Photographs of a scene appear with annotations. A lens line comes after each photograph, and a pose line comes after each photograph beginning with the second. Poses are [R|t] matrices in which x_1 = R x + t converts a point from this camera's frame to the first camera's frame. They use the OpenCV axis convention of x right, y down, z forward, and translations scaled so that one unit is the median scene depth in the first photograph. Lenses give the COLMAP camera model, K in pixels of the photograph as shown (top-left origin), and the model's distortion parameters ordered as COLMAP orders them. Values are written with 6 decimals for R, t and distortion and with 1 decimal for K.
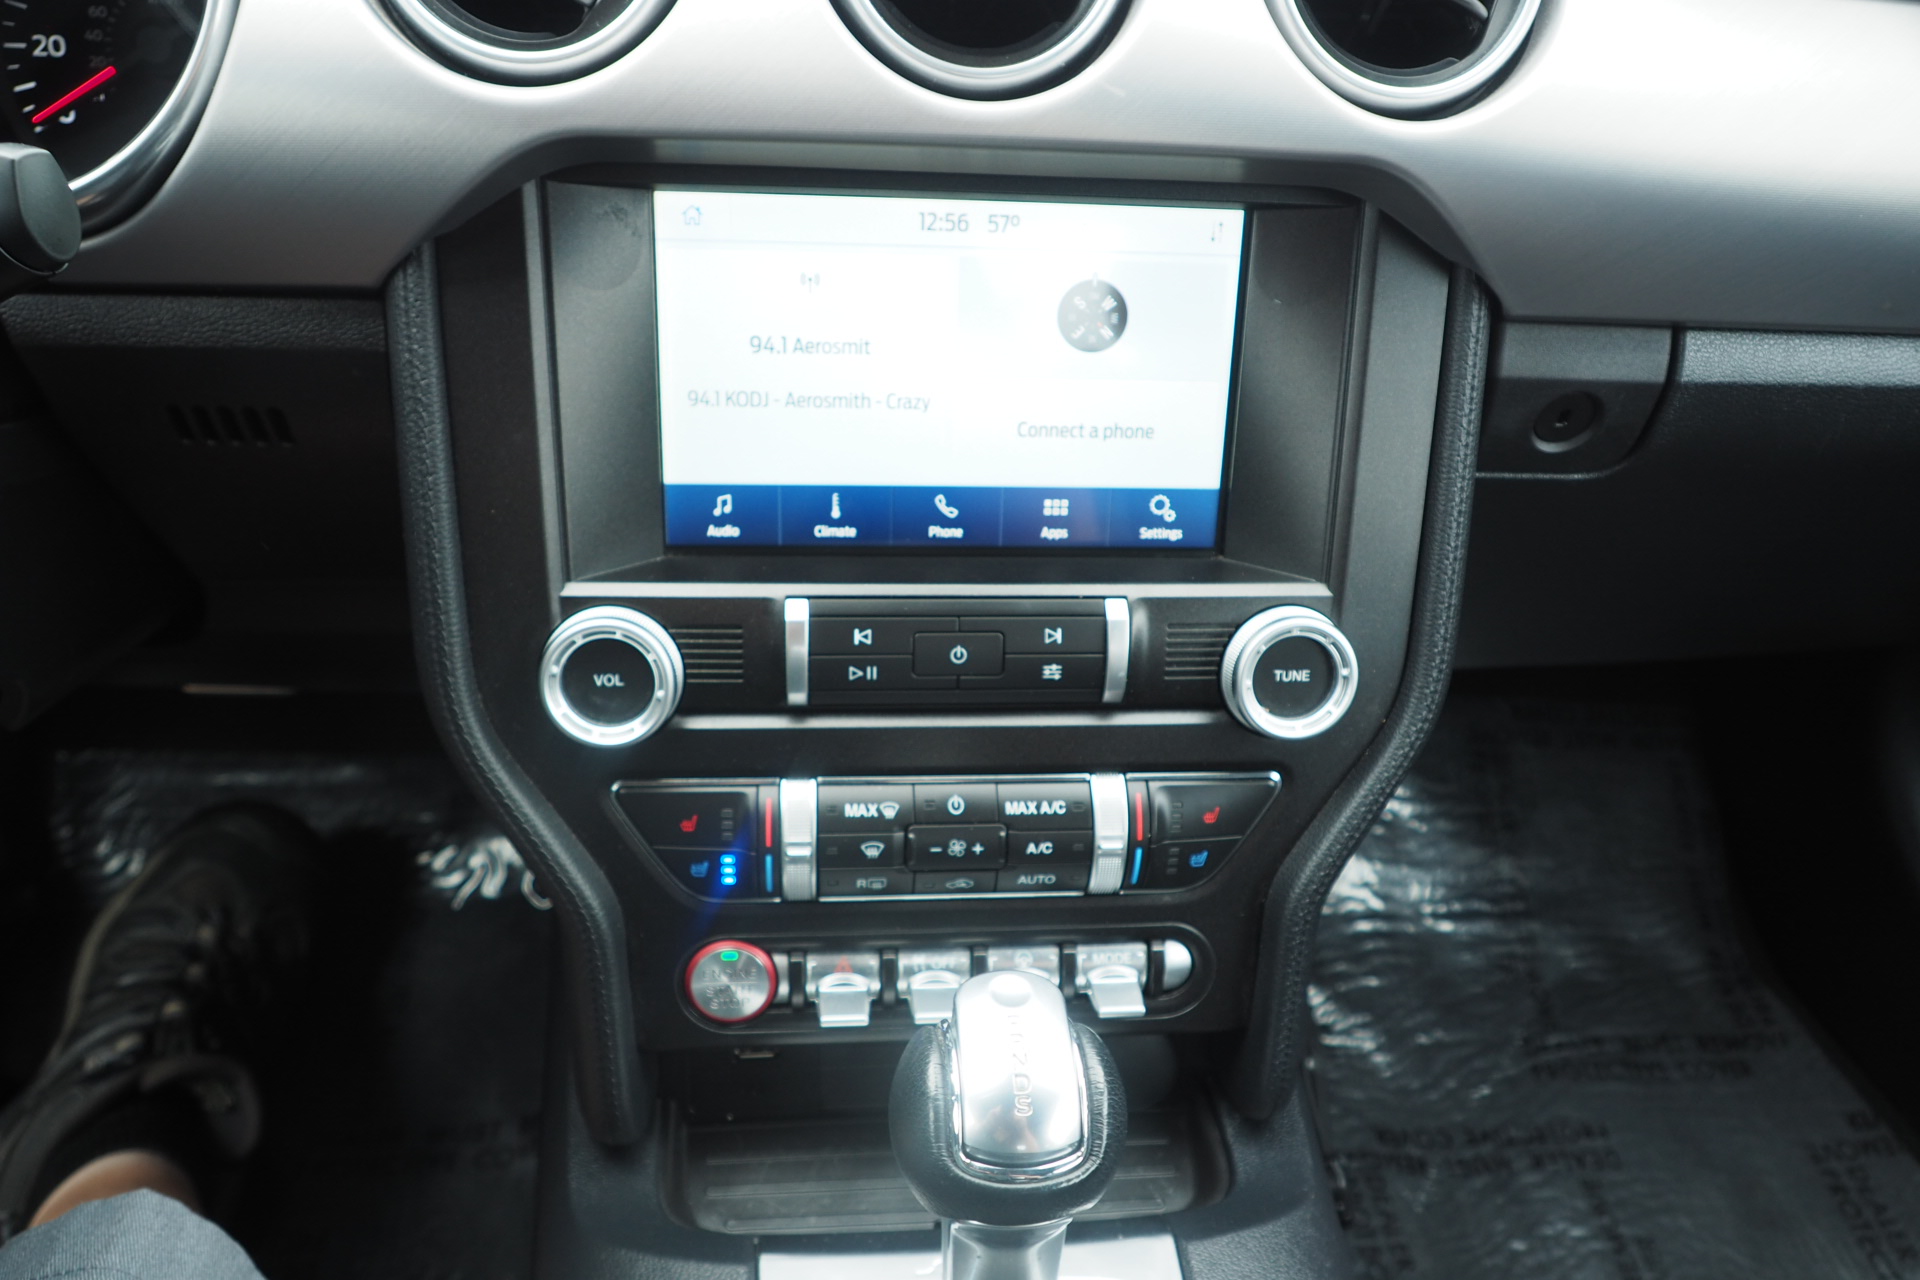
lens RADIAL K [[1361.5, 0, 959.8], [0, 1361.5, 647.4], [0, 0, 1]] dist [-0.042648, 0.005886]
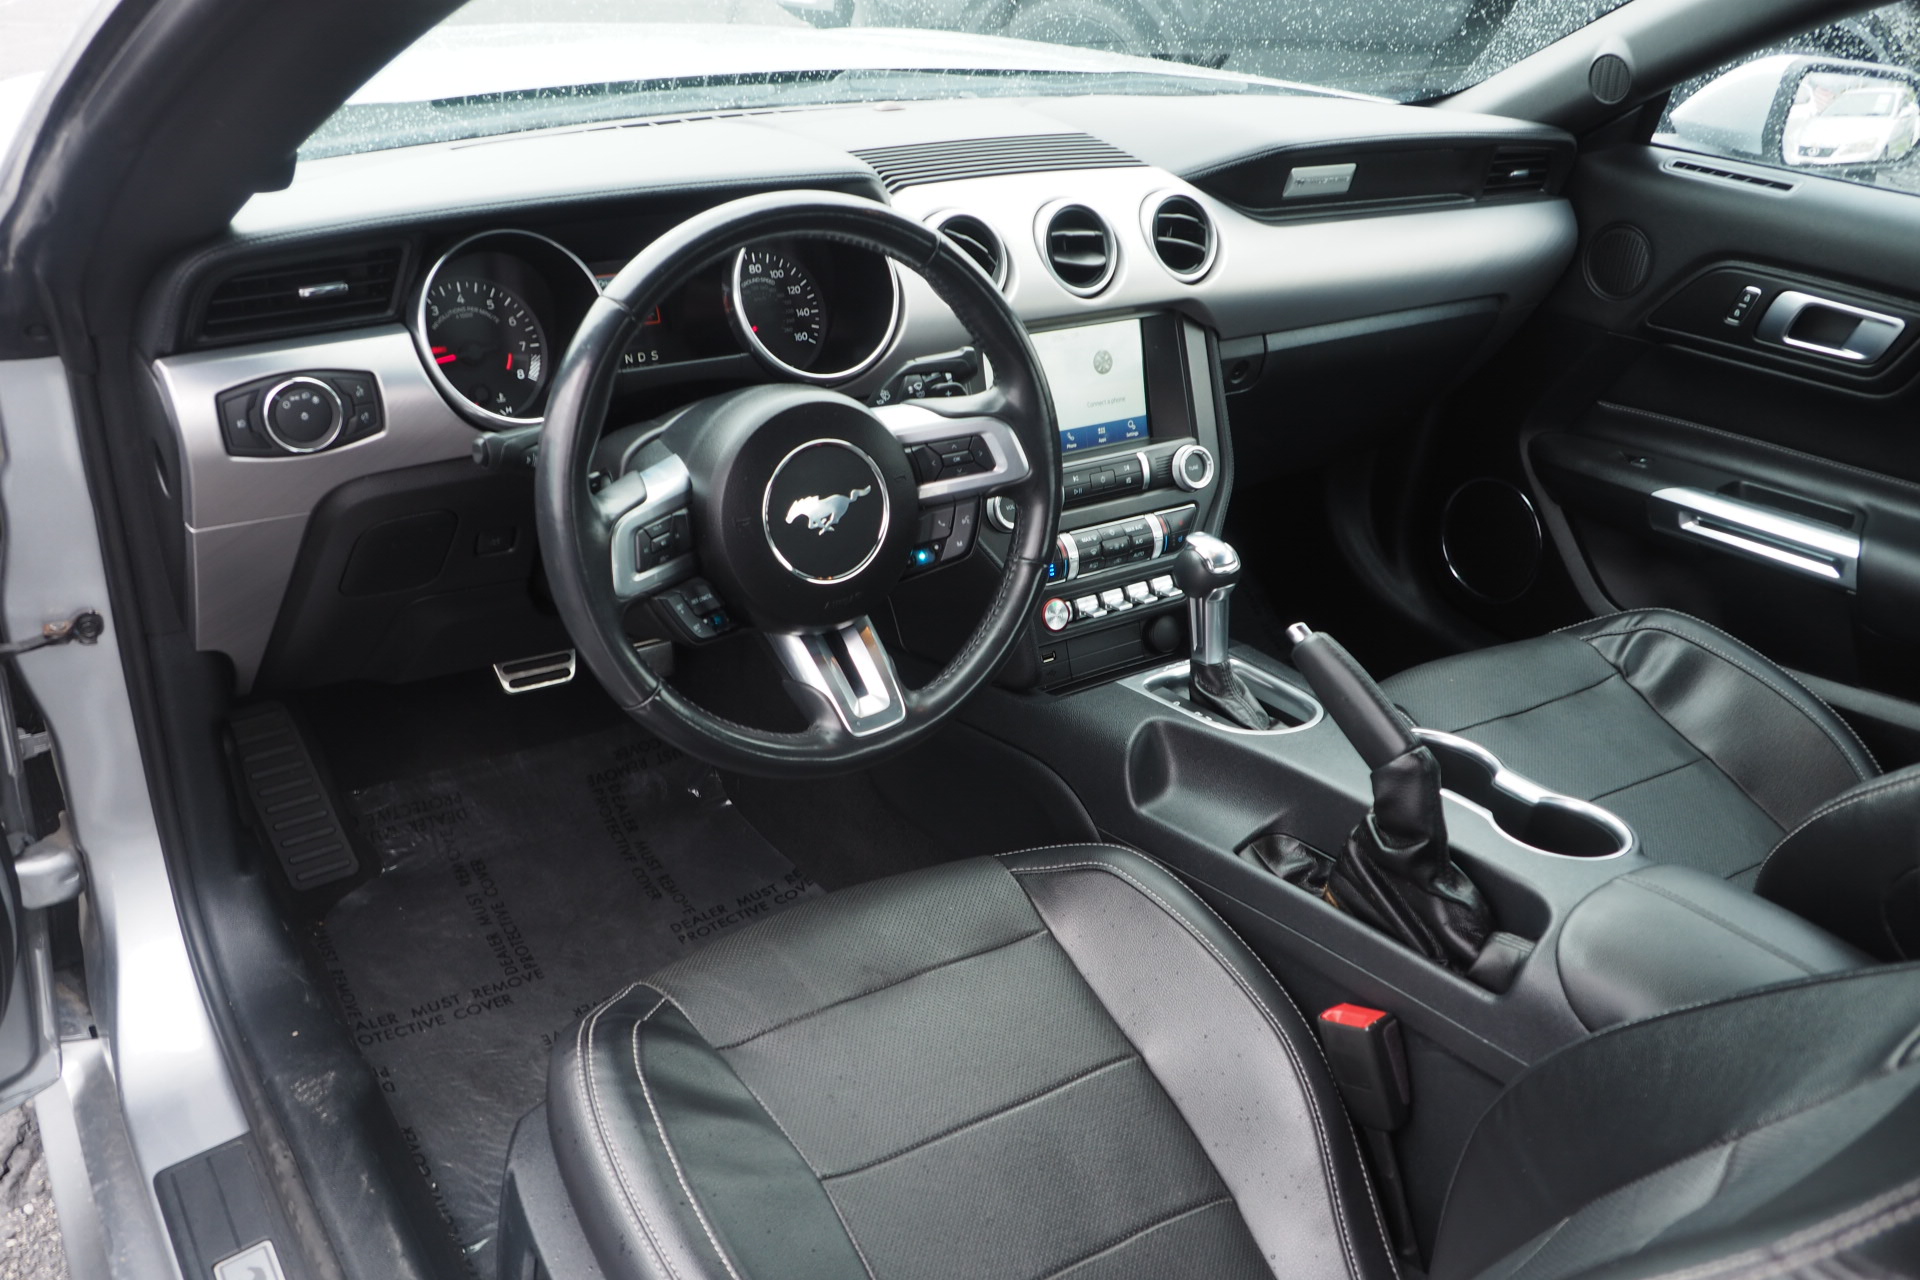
lens RADIAL K [[1597.2, 0, 960.0], [0, 1597.2, 640.0], [0, 0, 1]] dist [-0.023547, -0.002798]
pose [[0.873154, -0.232413, 0.428469, -1.766686], [0.272778, 0.961463, -0.034357, 0.360211], [-0.403972, 0.146876, 0.902903, -1.864497]]
